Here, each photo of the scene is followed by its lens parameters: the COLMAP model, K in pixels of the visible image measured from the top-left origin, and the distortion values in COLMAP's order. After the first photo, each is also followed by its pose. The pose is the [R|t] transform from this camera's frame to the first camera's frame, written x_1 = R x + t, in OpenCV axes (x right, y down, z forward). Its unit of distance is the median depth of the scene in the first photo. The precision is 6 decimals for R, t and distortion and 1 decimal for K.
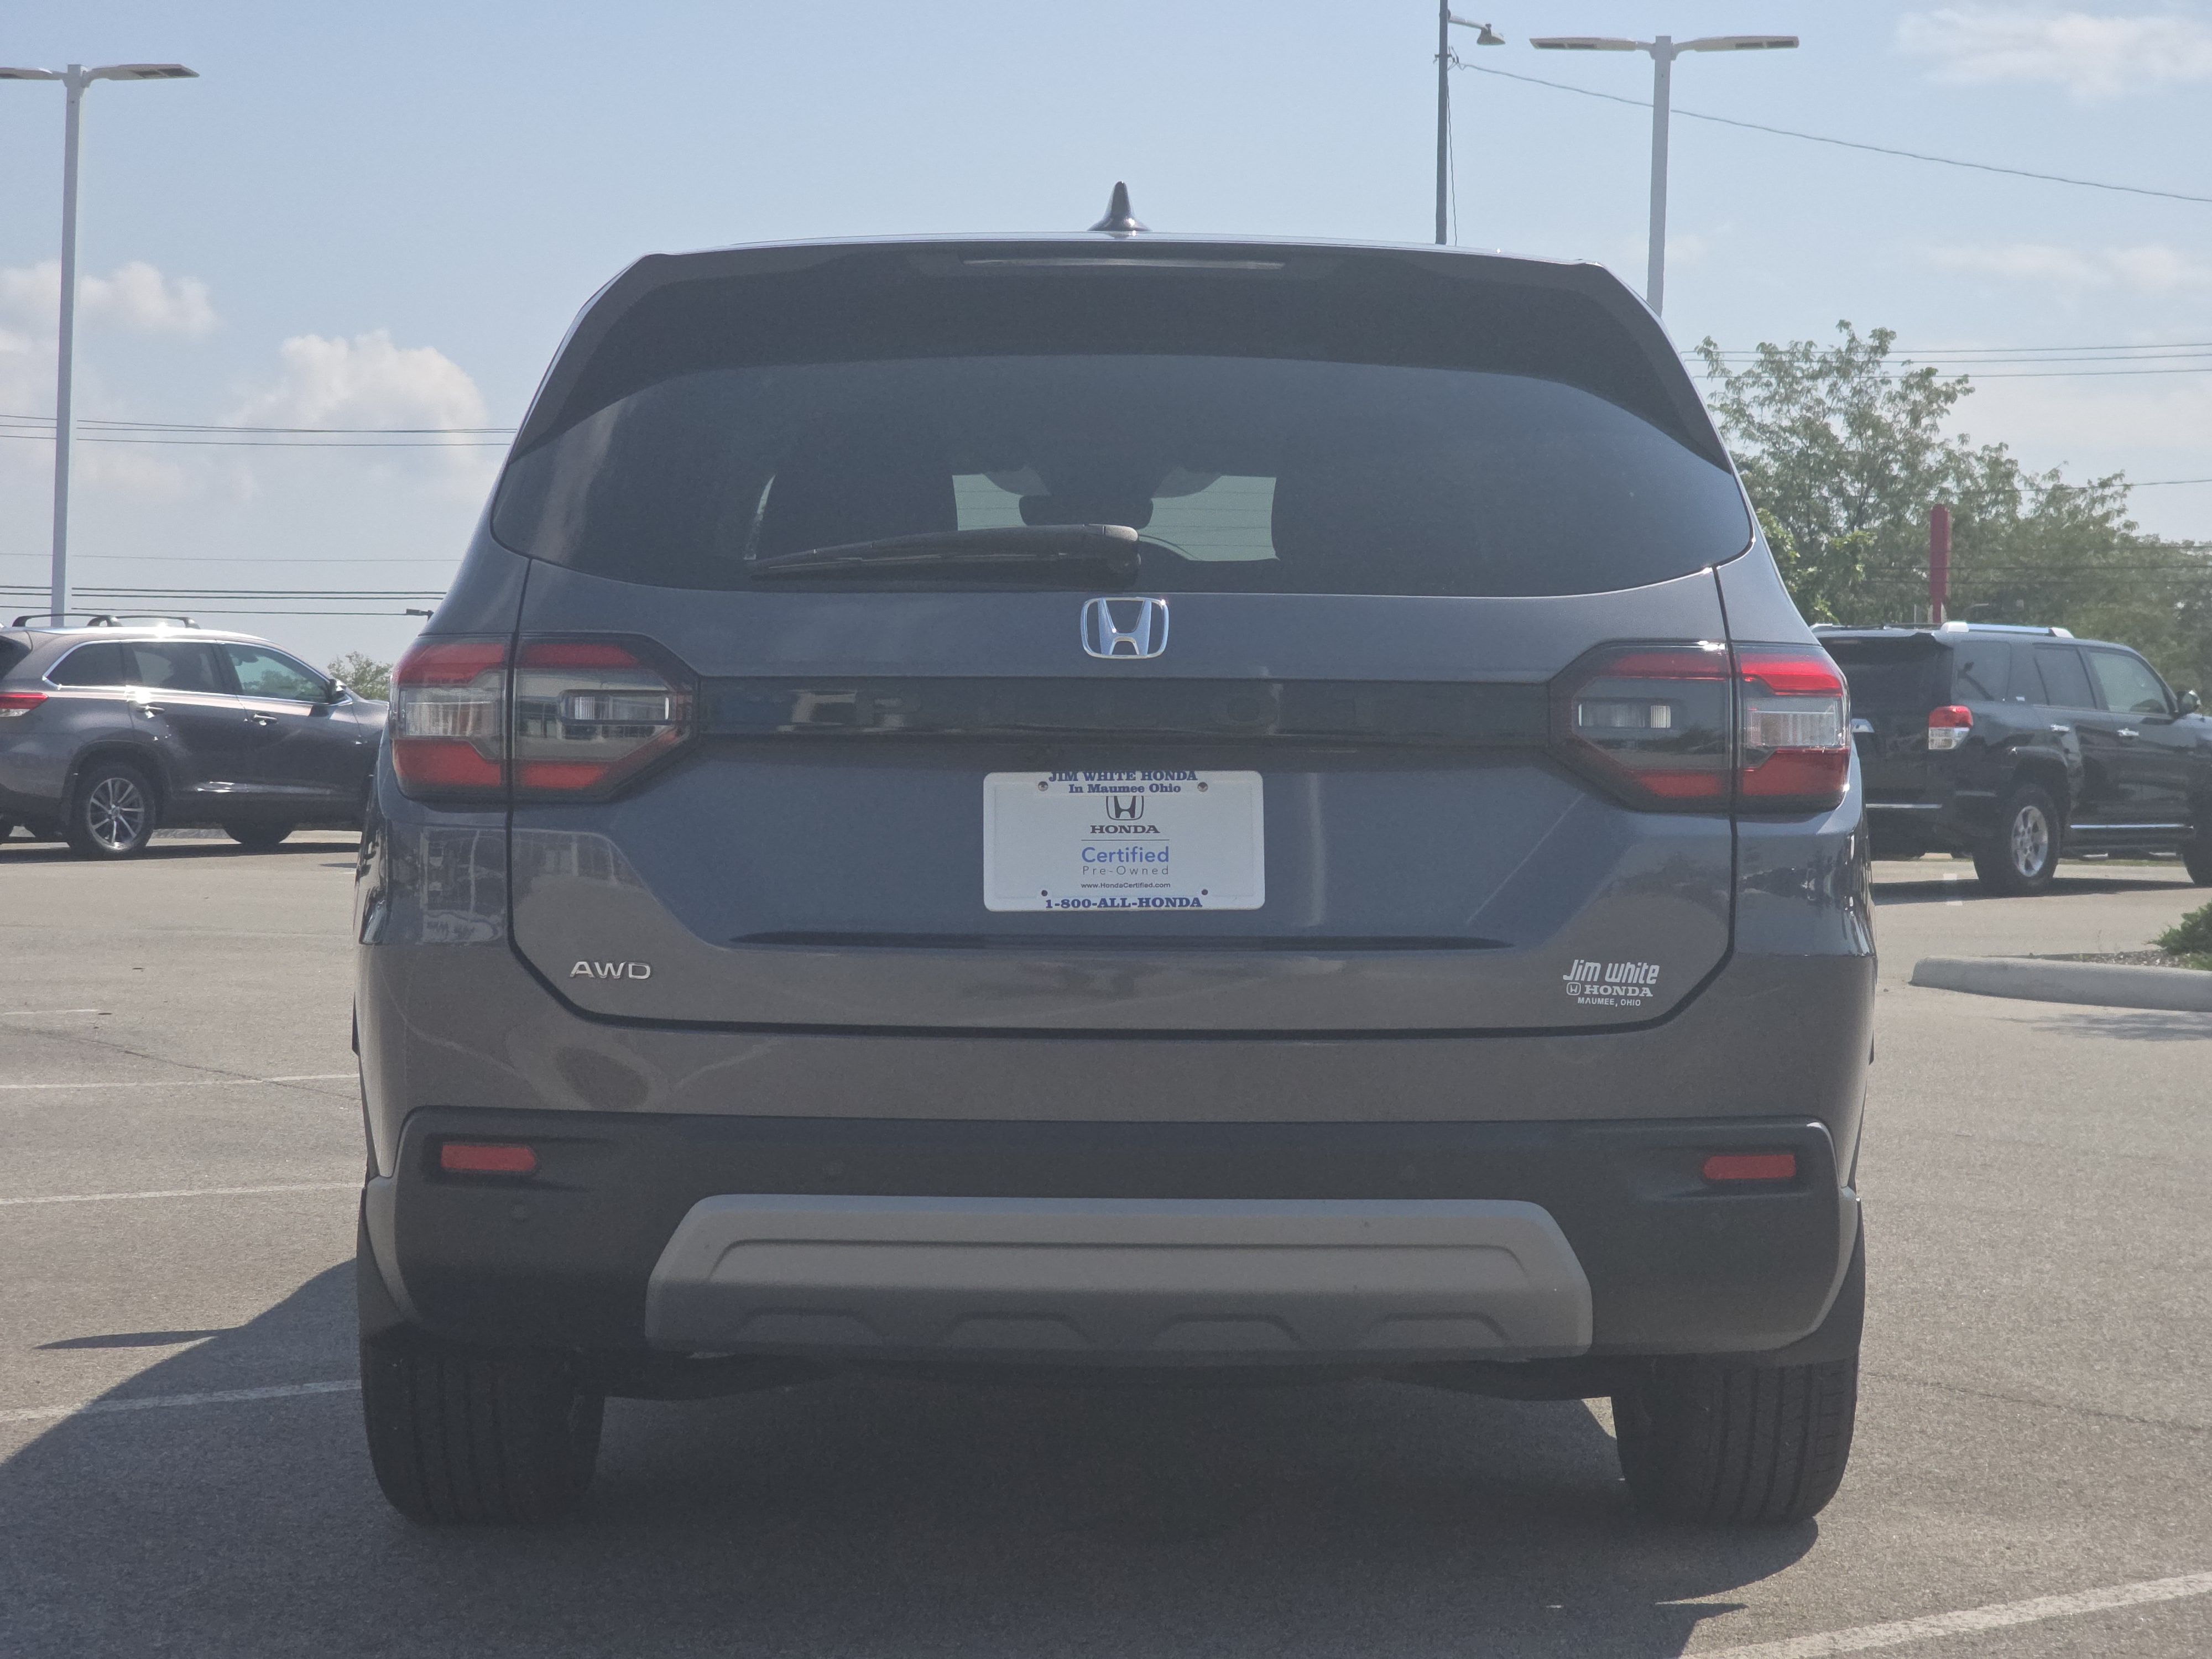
lens RADIAL K [[4191.9, 0, 1106.0], [0, 4191.9, 829.5], [0, 0, 1]] dist [-0.255004, 2.137796]
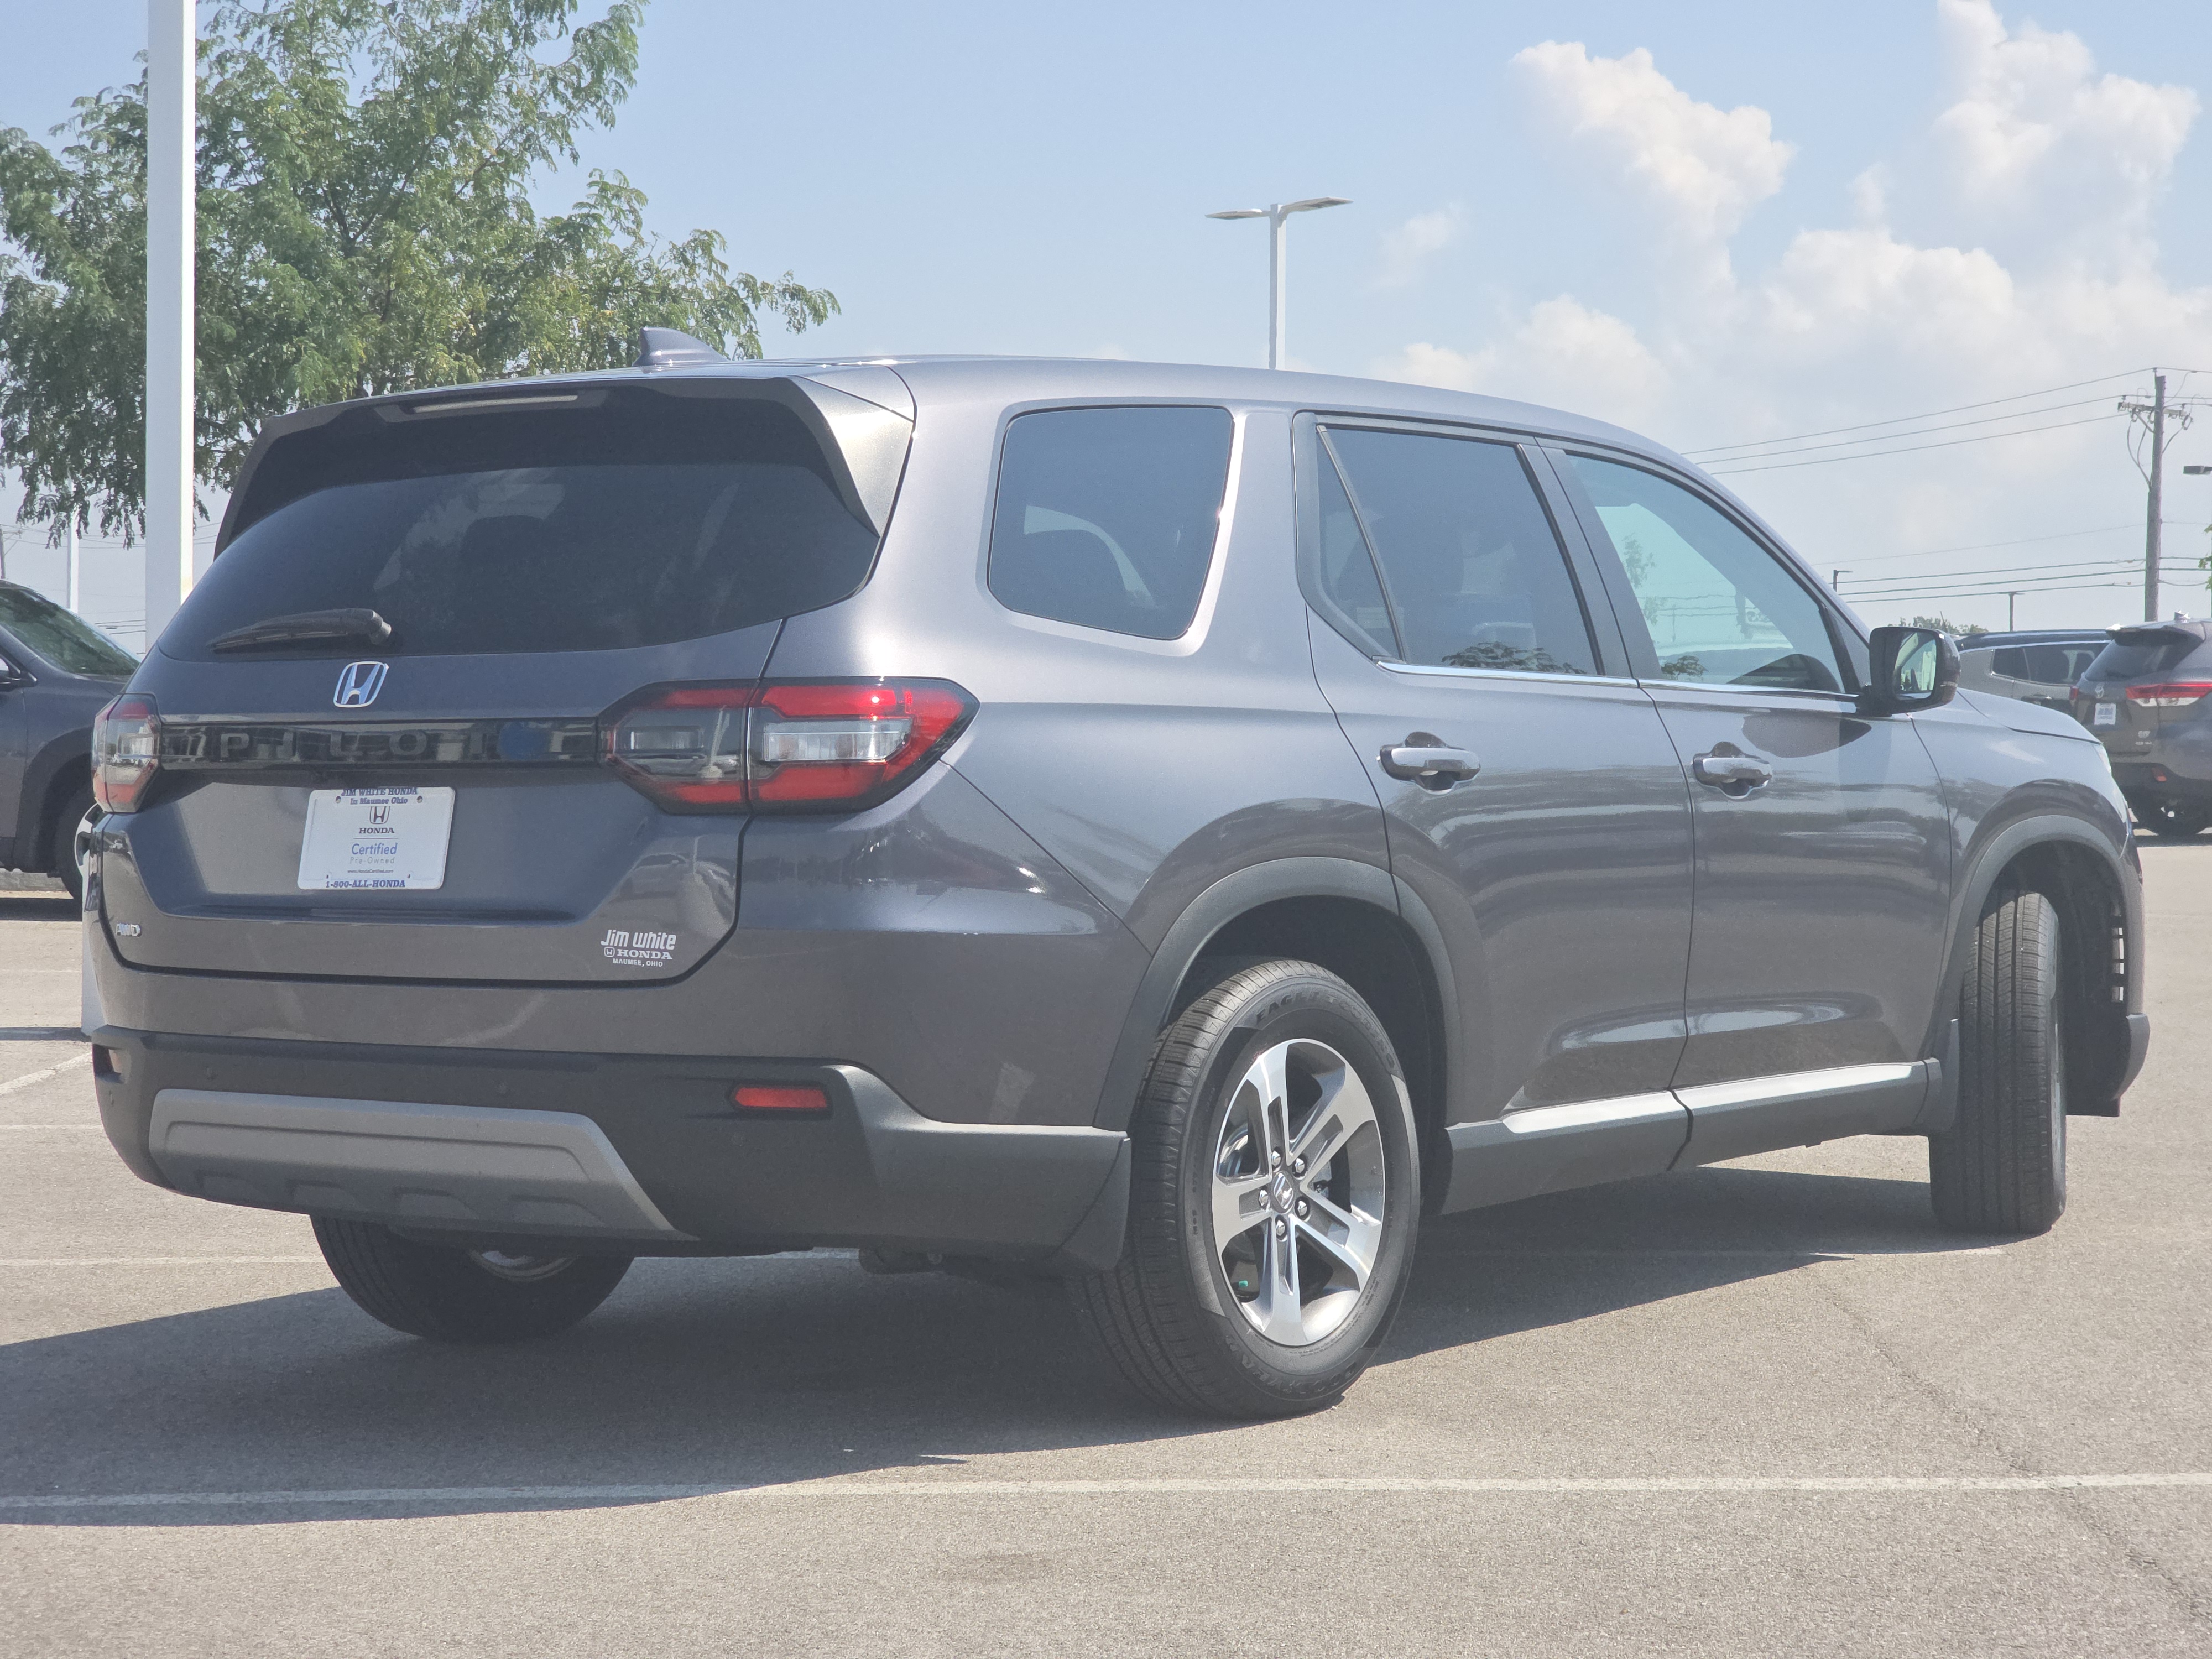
lens RADIAL K [[4191.9, 0, 1106.0], [0, 4191.9, 829.5], [0, 0, 1]] dist [-0.255004, 2.137796]
pose [[0.807810, -0.003188, -0.589435, 1.000044], [-0.002209, 0.999962, -0.008437, 0.010582], [0.589439, 0.008117, 0.807772, 0.038846]]
